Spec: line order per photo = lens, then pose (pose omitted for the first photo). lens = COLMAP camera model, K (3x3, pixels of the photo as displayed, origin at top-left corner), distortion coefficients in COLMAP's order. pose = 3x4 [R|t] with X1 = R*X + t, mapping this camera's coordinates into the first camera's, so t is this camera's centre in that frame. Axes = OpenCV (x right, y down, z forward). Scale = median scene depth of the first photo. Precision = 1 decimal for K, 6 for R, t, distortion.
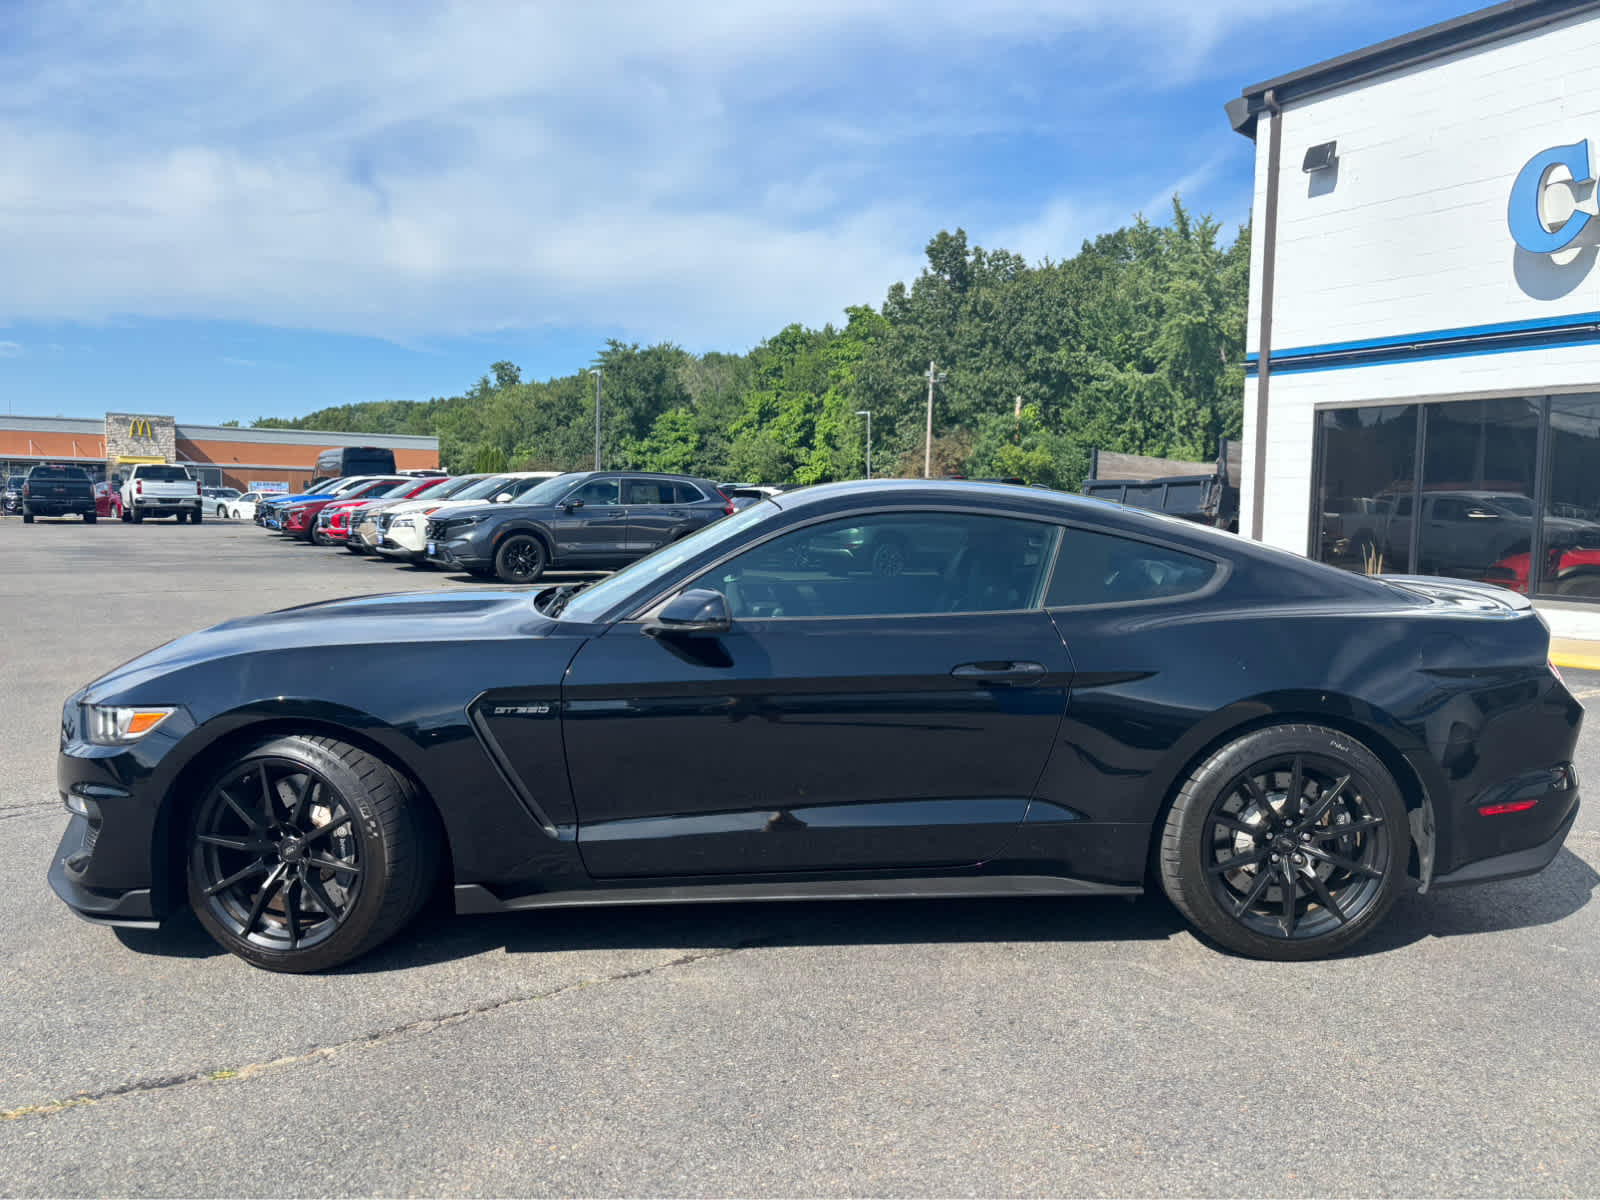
lens RADIAL K [[1216.8, 0, 809.7], [0, 1216.8, 603.8], [0, 0, 1]] dist [0.096771, -0.110244]
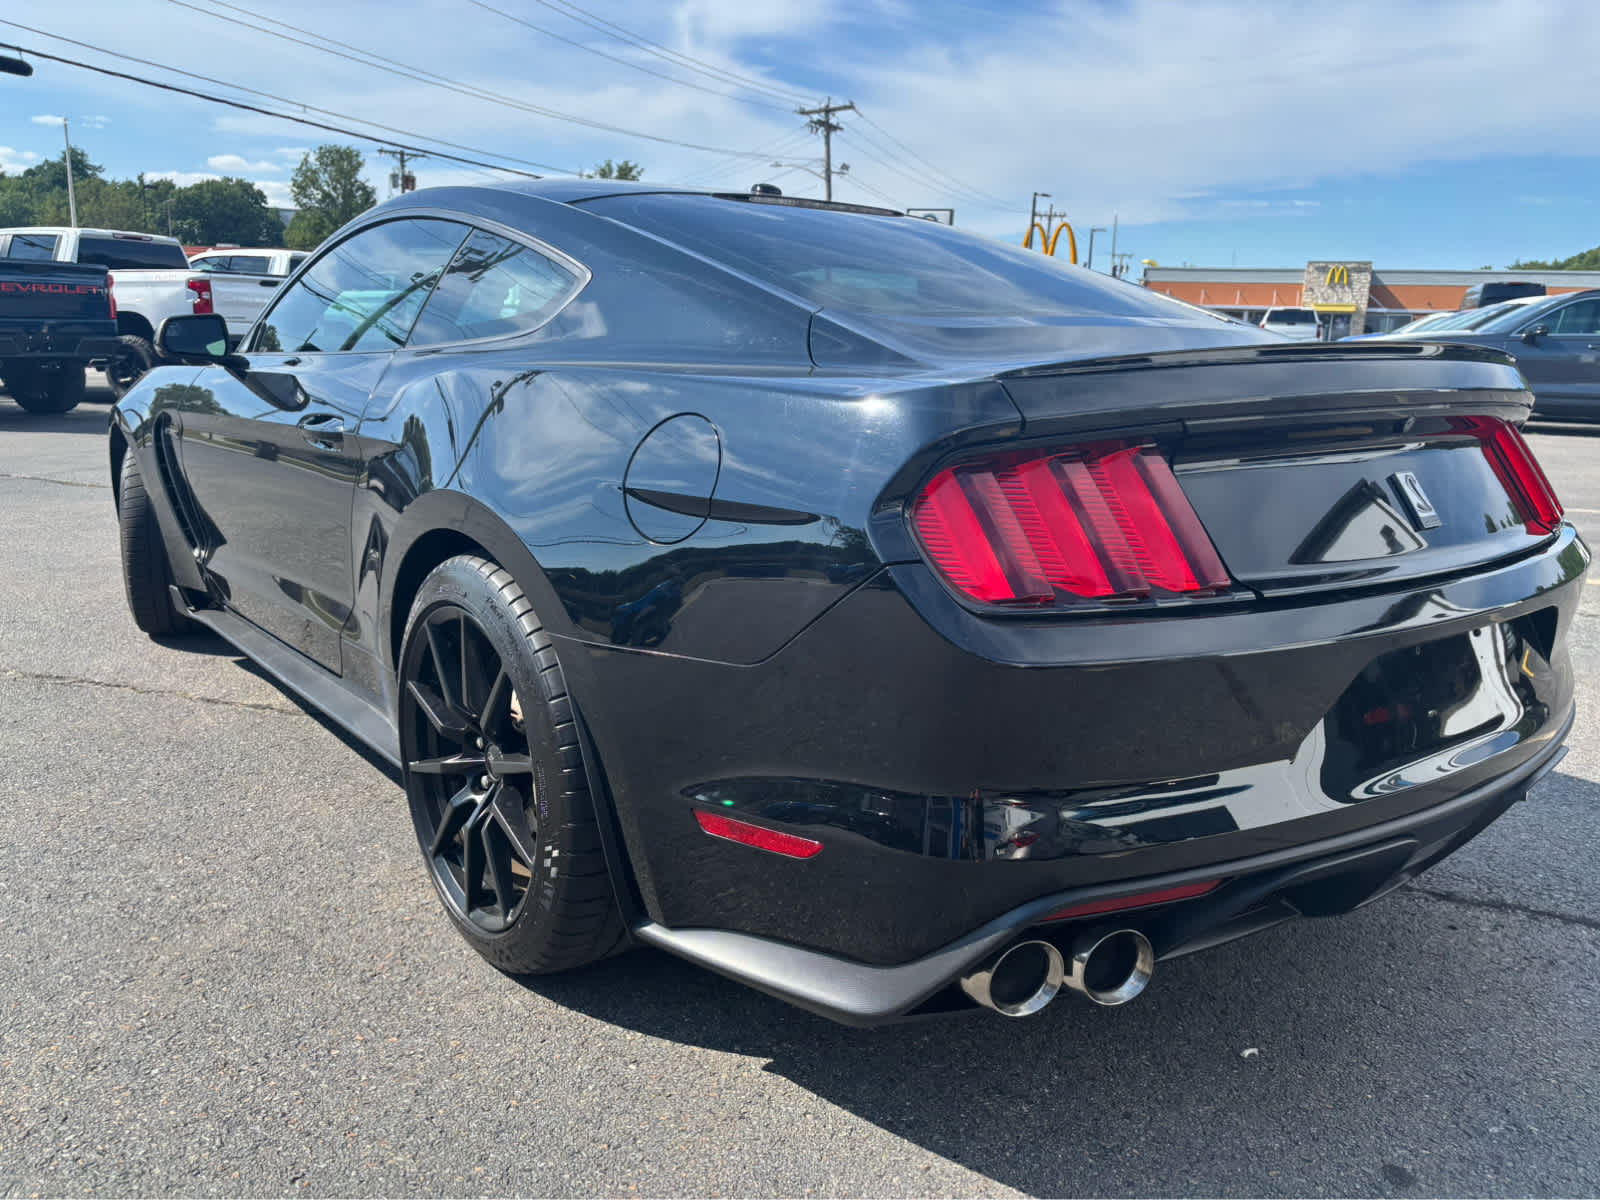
lens RADIAL K [[1214.9, 0, 800.0], [0, 1214.9, 600.0], [0, 0, 1]] dist [0.096561, -0.109981]
pose [[0.576693, 0.174897, -0.798020, 0.193817], [-0.085436, 0.984371, 0.153997, 0.004267], [0.812481, -0.020629, 0.582622, 0.167427]]
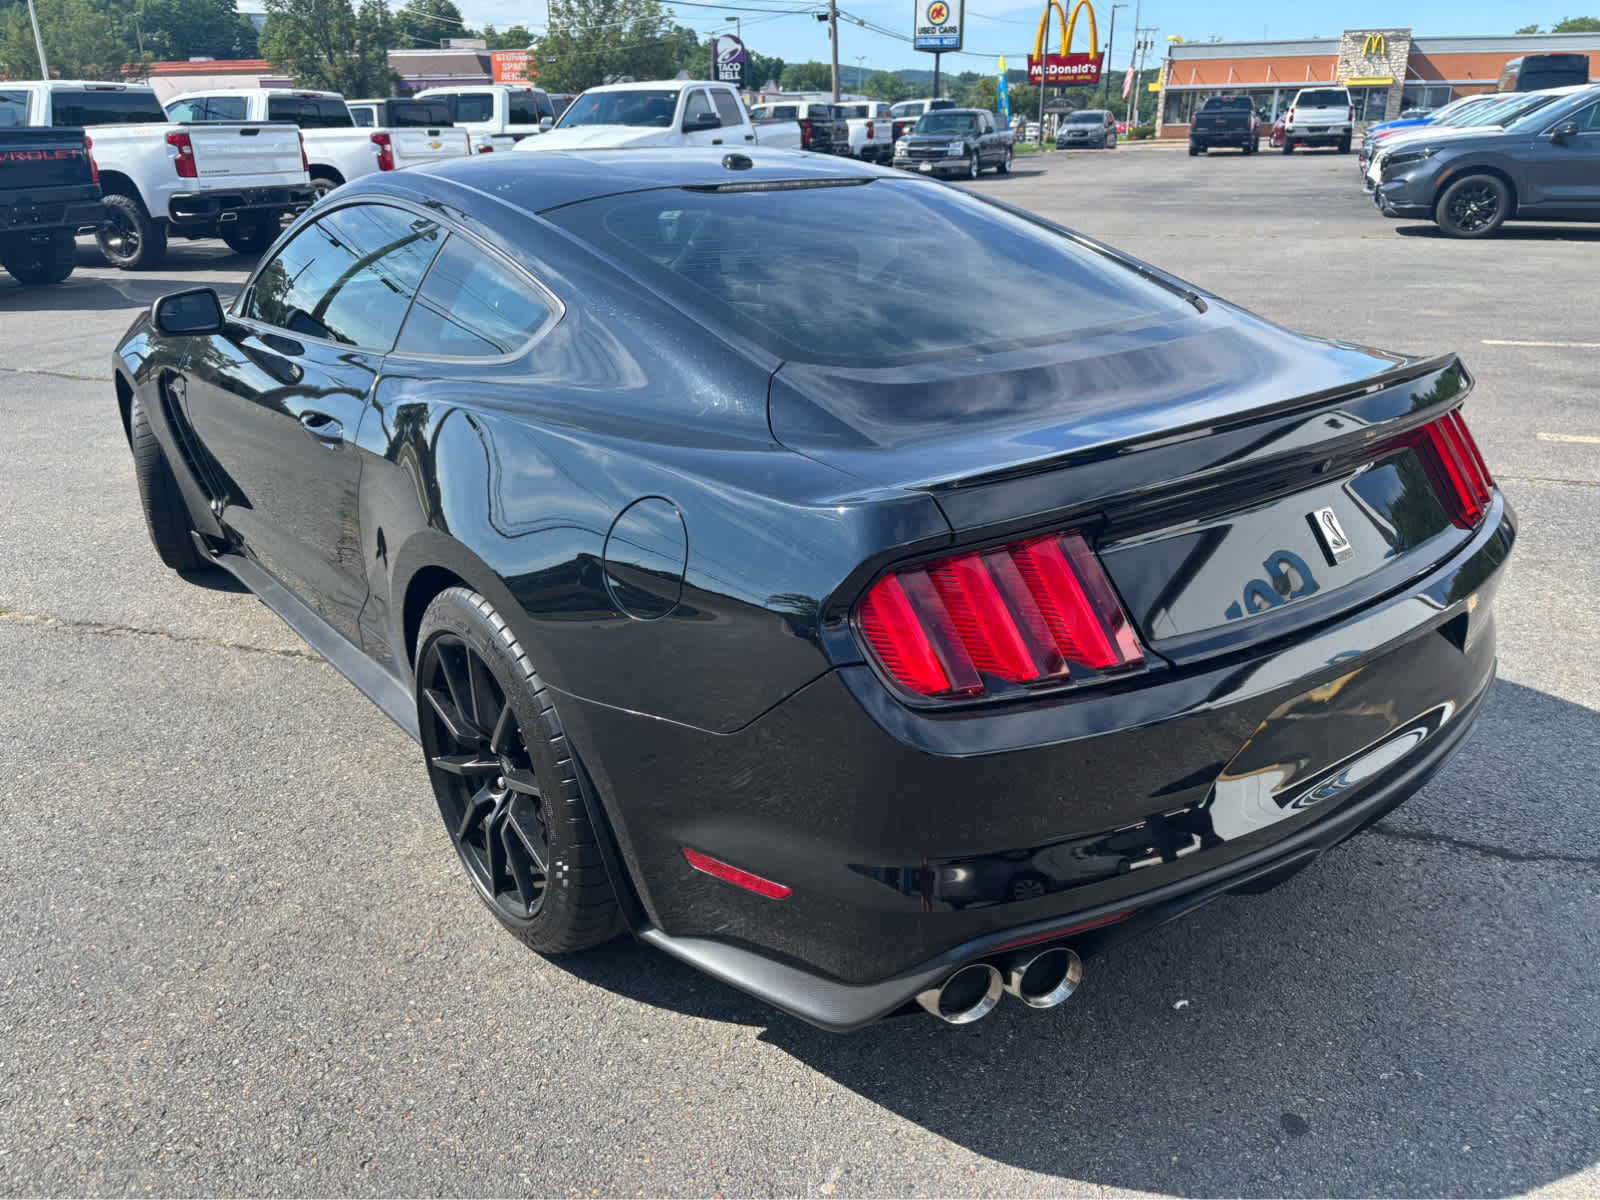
lens RADIAL K [[1218.0, 0, 813.5], [0, 1218.0, 600.6], [0, 0, 1]] dist [0.089692, -0.100506]
pose [[0.579363, 0.273932, -0.767658, 0.200012], [-0.046754, 0.951450, 0.304231, -0.018582], [0.813727, -0.140370, 0.564043, 0.167128]]
